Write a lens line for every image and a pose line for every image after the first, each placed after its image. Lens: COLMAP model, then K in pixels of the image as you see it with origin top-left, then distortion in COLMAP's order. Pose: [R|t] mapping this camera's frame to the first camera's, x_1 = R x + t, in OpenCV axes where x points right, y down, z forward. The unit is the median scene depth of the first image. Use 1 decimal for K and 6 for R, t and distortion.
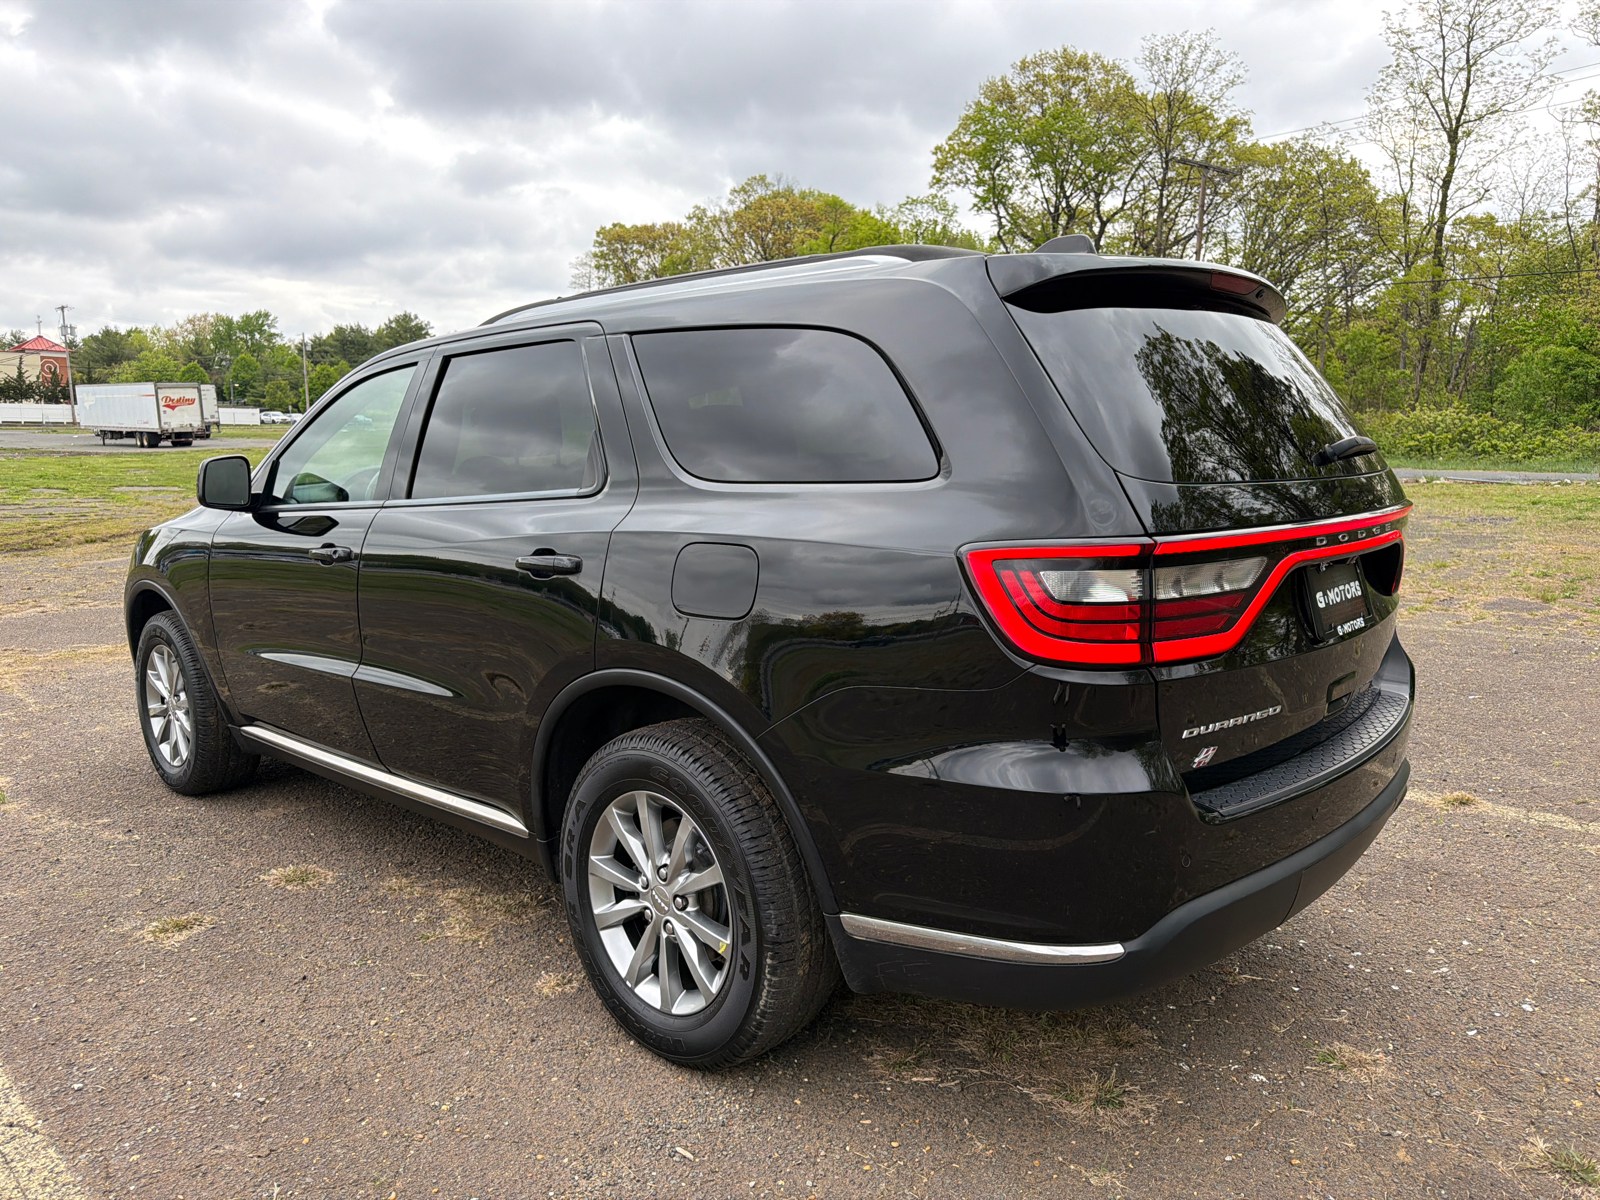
lens RADIAL K [[1171.8, 0, 805.7], [0, 1171.8, 616.3], [0, 0, 1]] dist [0.034220, -0.036700]
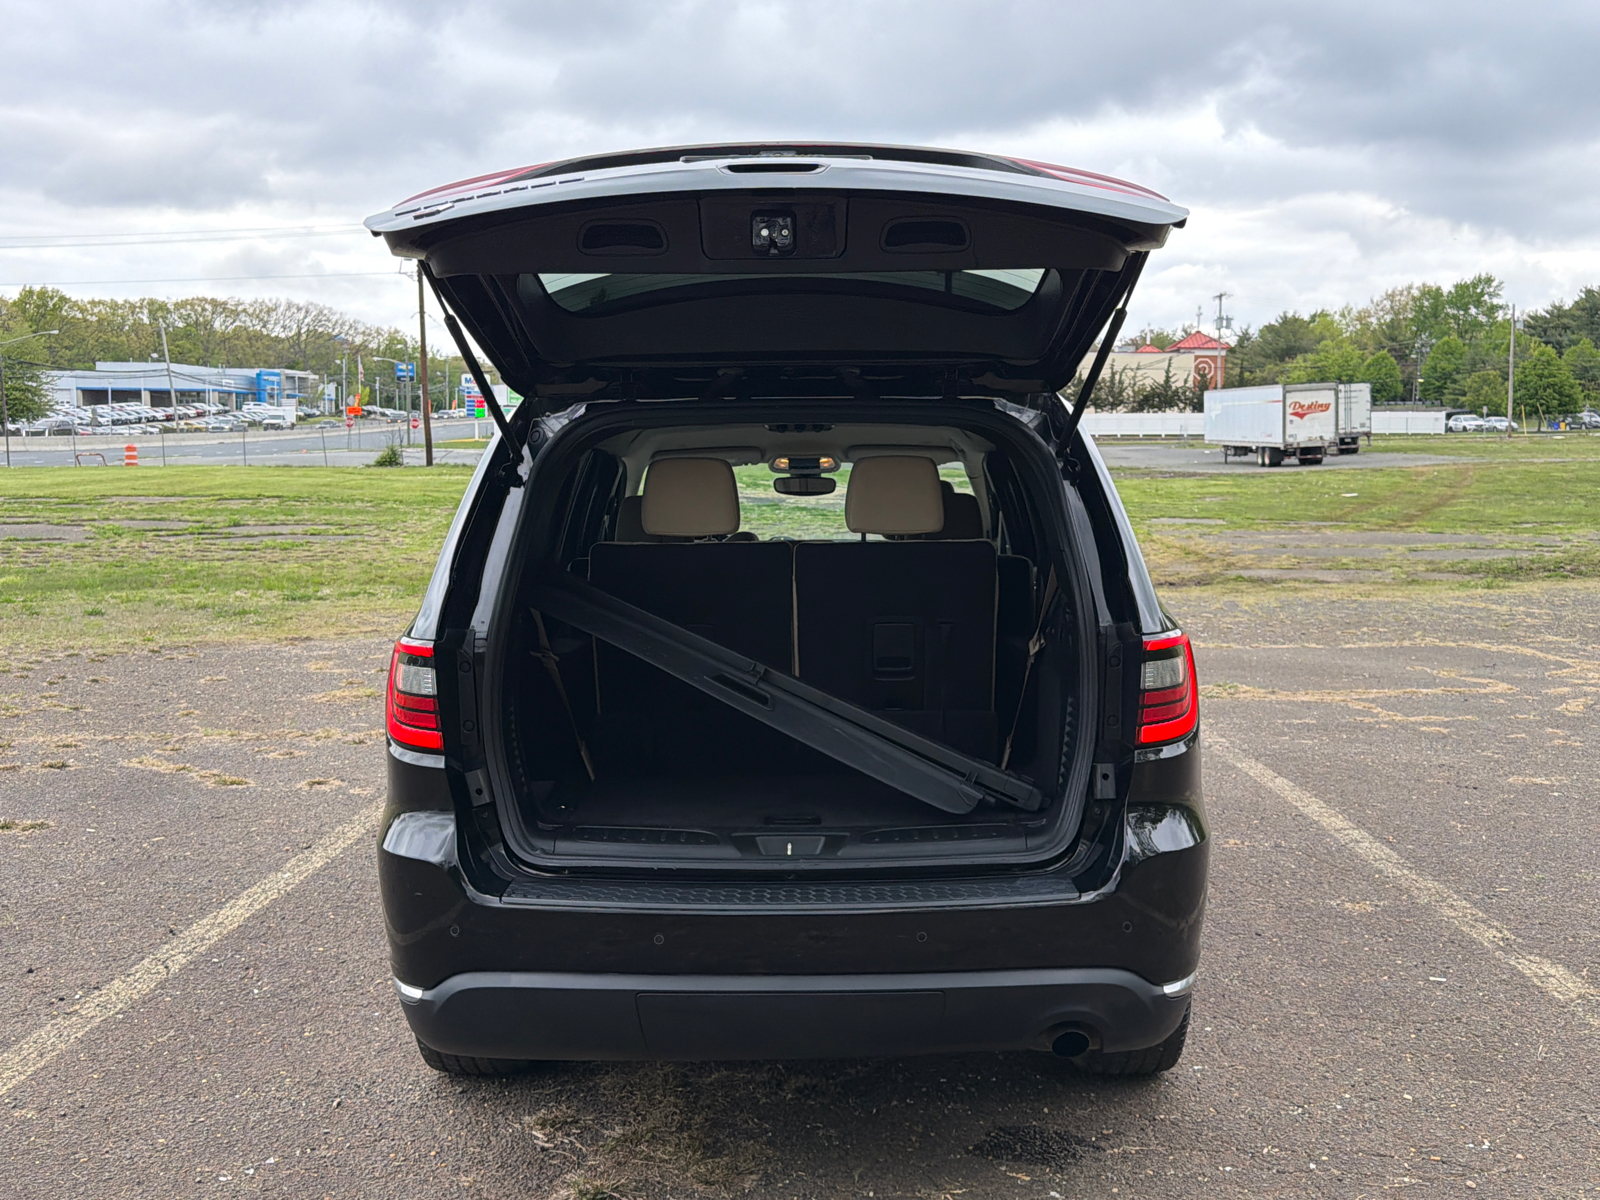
lens RADIAL K [[1688.7, 0, 806.4], [0, 1688.7, 628.1], [0, 0, 1]] dist [0.046865, 0.000000]
pose [[0.669612, 0.077980, -0.738606, 0.086526], [-0.109675, 0.993952, 0.005509, -0.006375], [0.734569, 0.077318, 0.674114, 0.007690]]
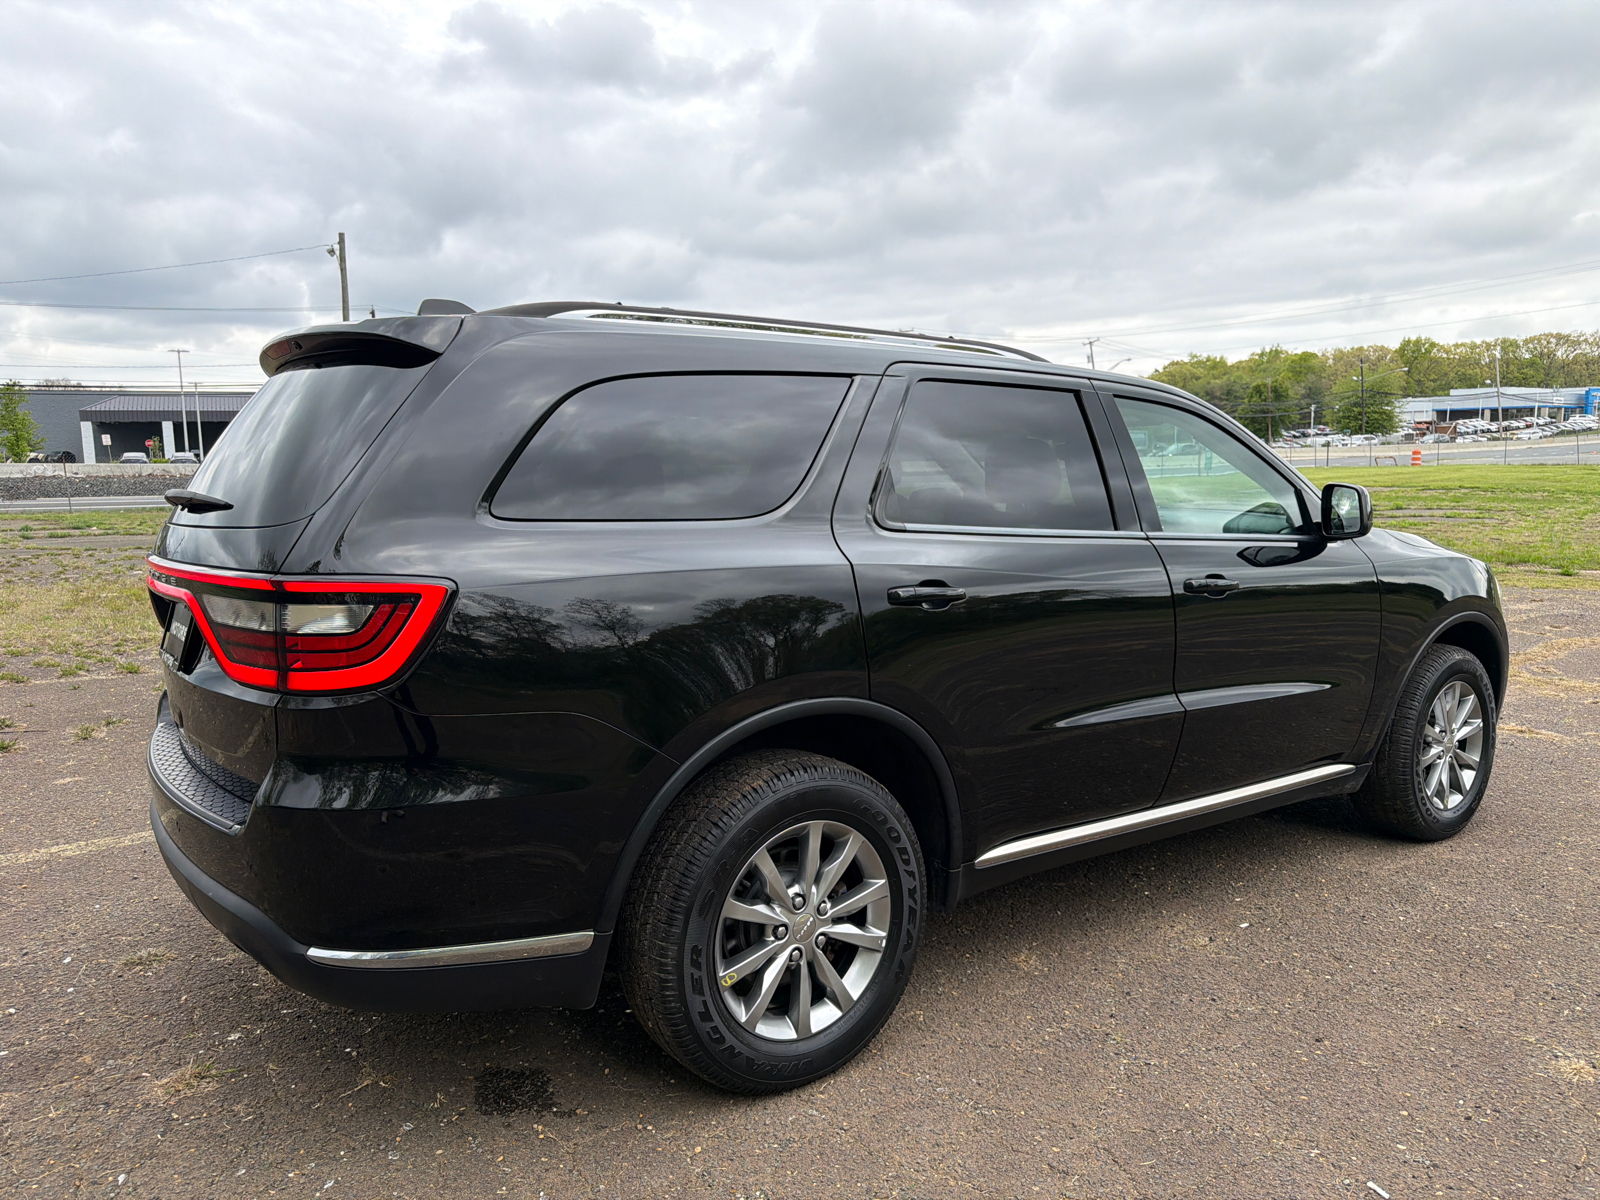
lens RADIAL K [[1171.8, 0, 803.2], [0, 1171.8, 627.5], [0, 0, 1]] dist [0.034220, -0.036700]
pose [[-0.204977, 0.136692, -0.969175, 0.084764], [-0.135921, 0.976630, 0.166490, -0.016926], [0.969283, 0.165858, -0.181607, 0.105354]]
